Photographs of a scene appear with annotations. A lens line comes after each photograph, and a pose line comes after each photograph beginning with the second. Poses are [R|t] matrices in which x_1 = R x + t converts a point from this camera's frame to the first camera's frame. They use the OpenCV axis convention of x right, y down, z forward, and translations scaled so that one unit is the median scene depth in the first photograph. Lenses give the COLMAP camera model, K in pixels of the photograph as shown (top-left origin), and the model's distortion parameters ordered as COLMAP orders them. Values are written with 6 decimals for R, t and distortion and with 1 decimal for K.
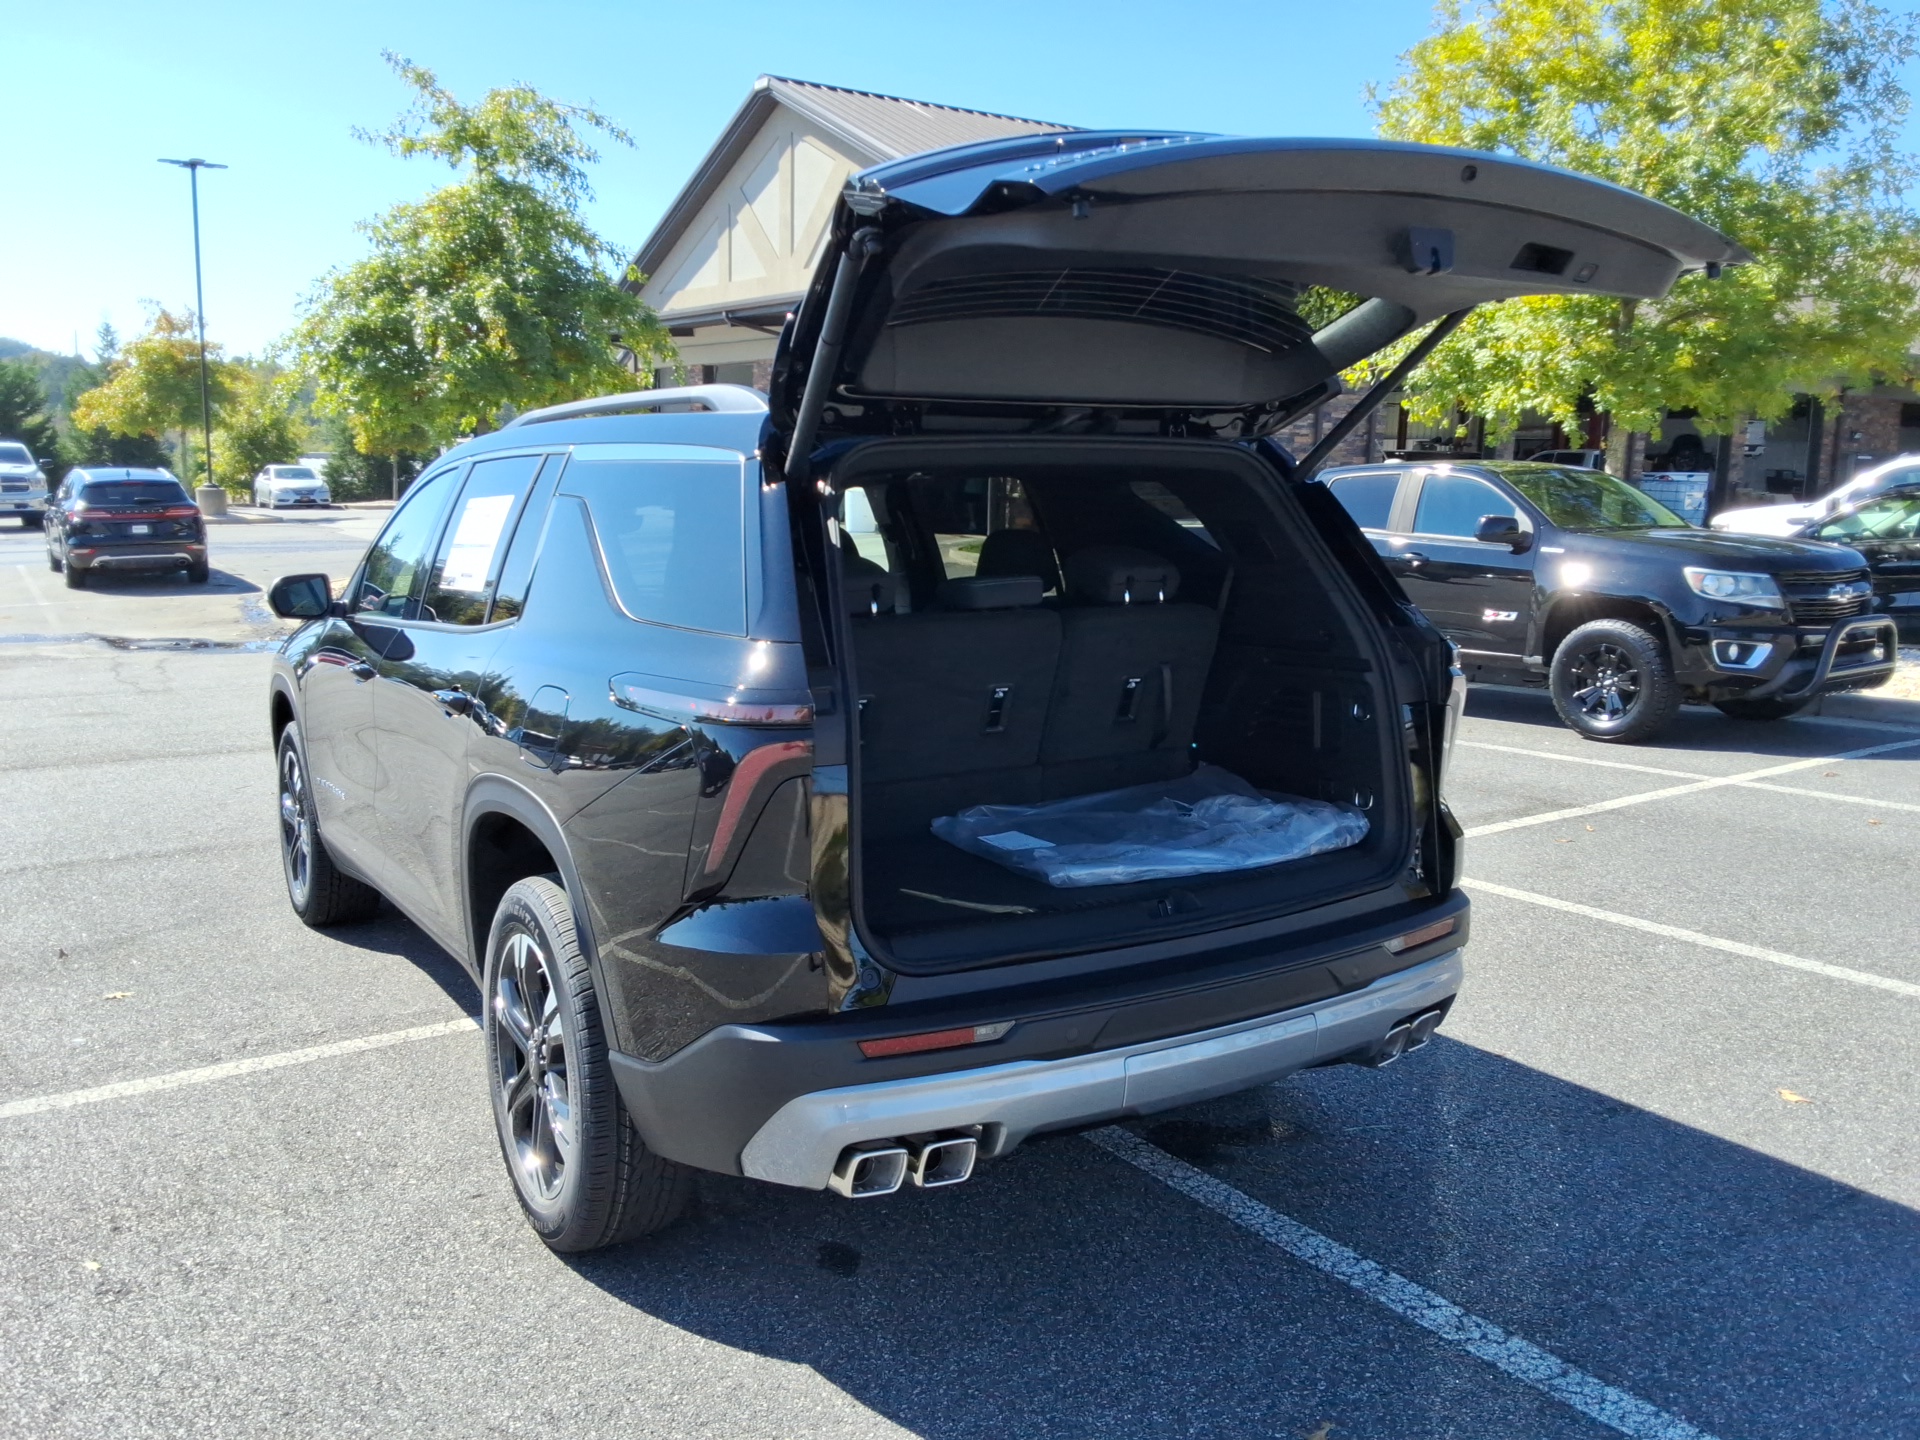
lens RADIAL K [[1558.0, 0, 983.4], [0, 1558.0, 714.9], [0, 0, 1]] dist [0.099302, -0.146546]
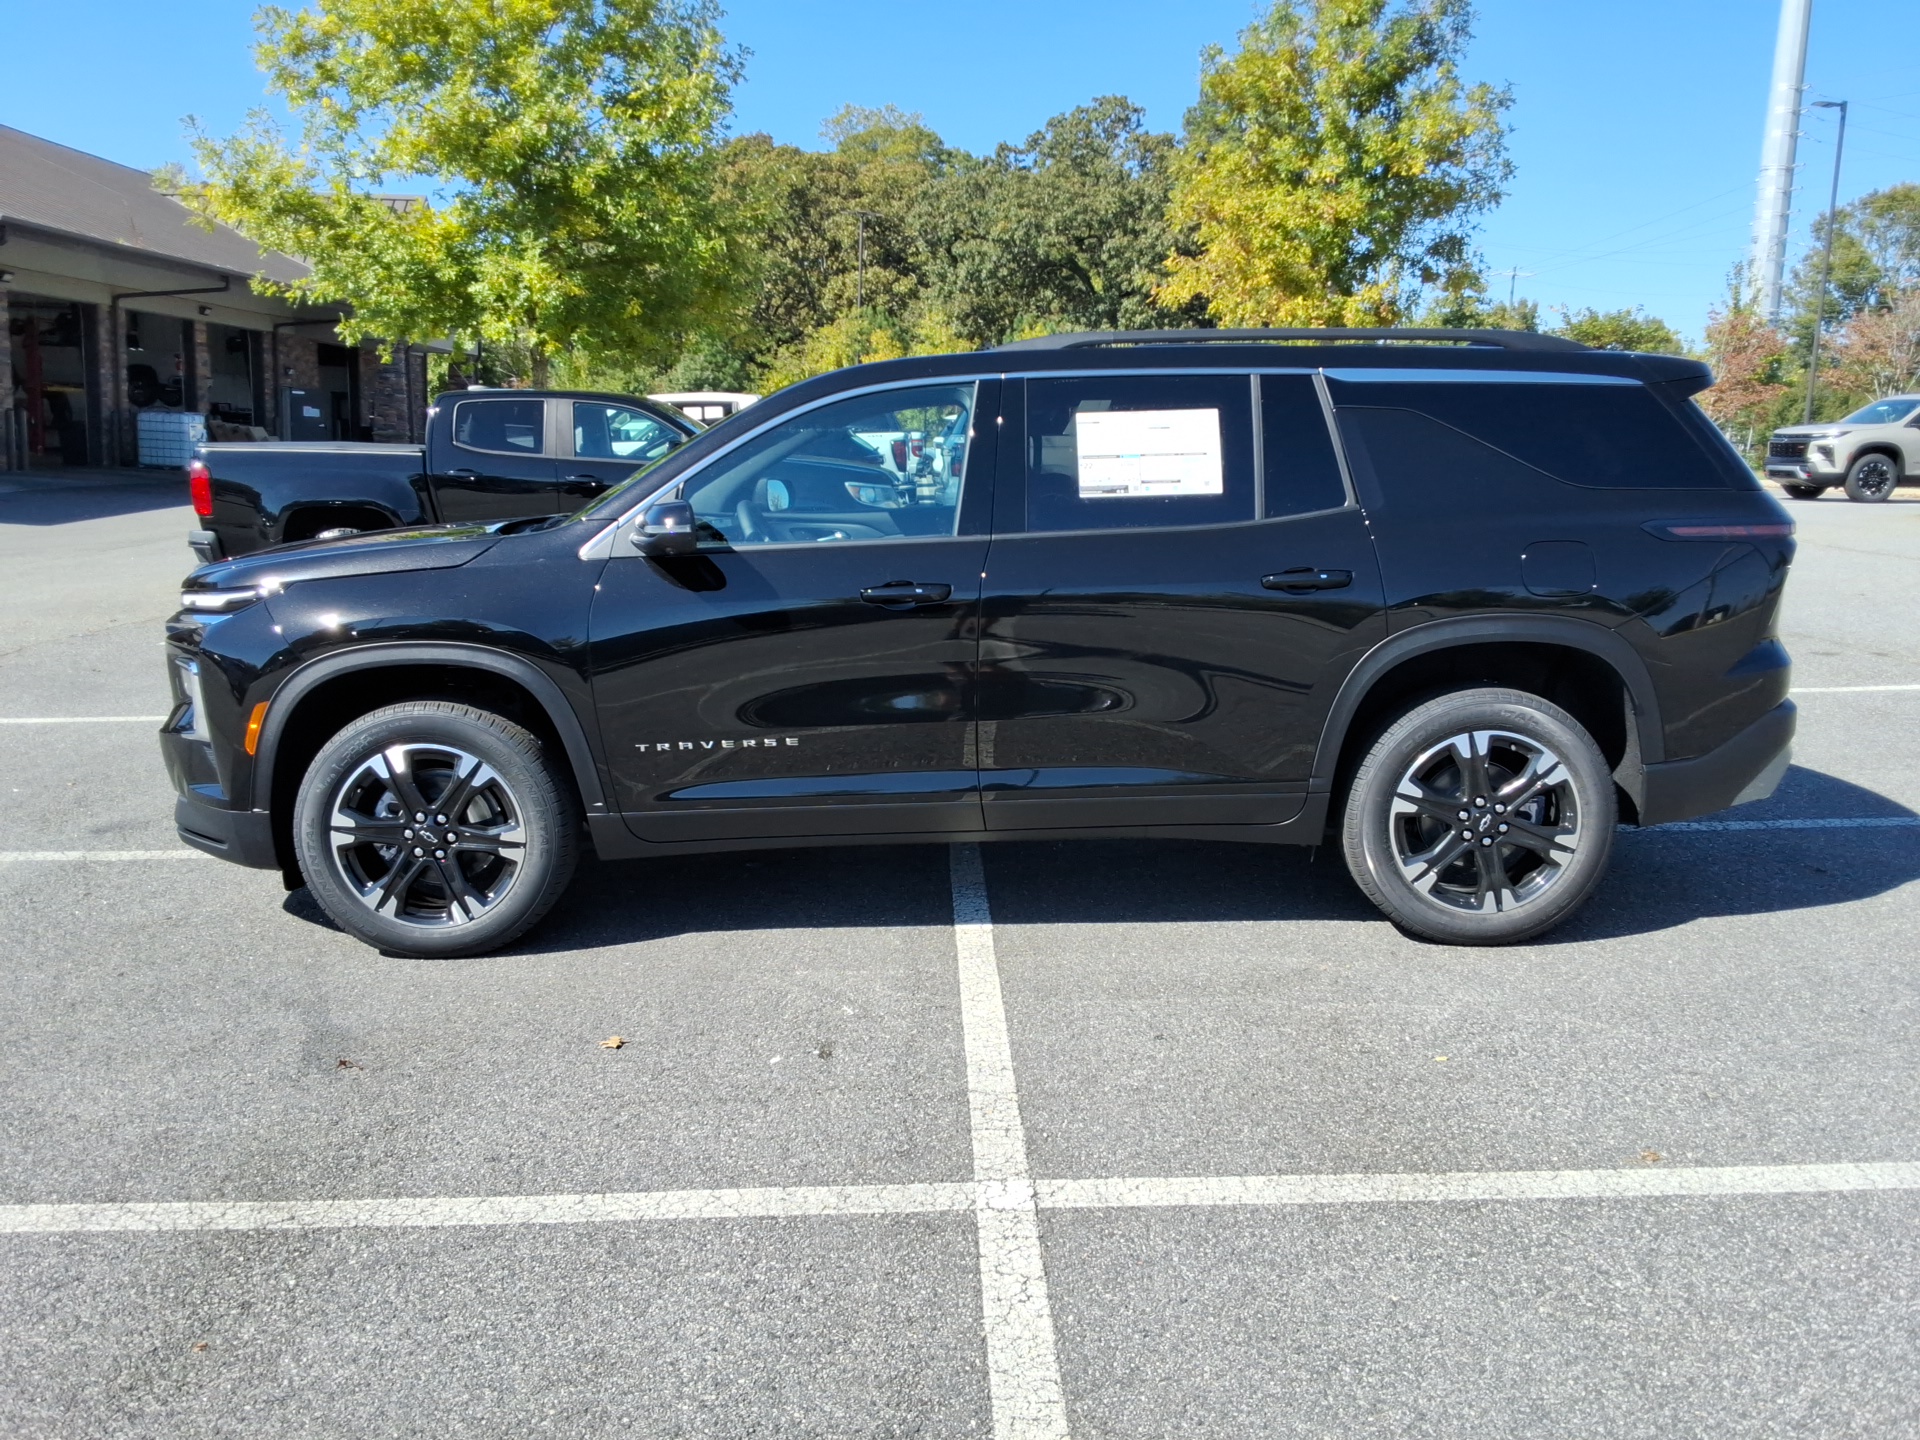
lens RADIAL K [[1558.0, 0, 958.8], [0, 1558.0, 715.1], [0, 0, 1]] dist [0.099302, -0.146546]
pose [[0.519885, -0.151221, 0.840745, -0.431699], [0.116772, 0.987548, 0.105418, -0.018610], [-0.846217, 0.043370, 0.531070, 0.167842]]
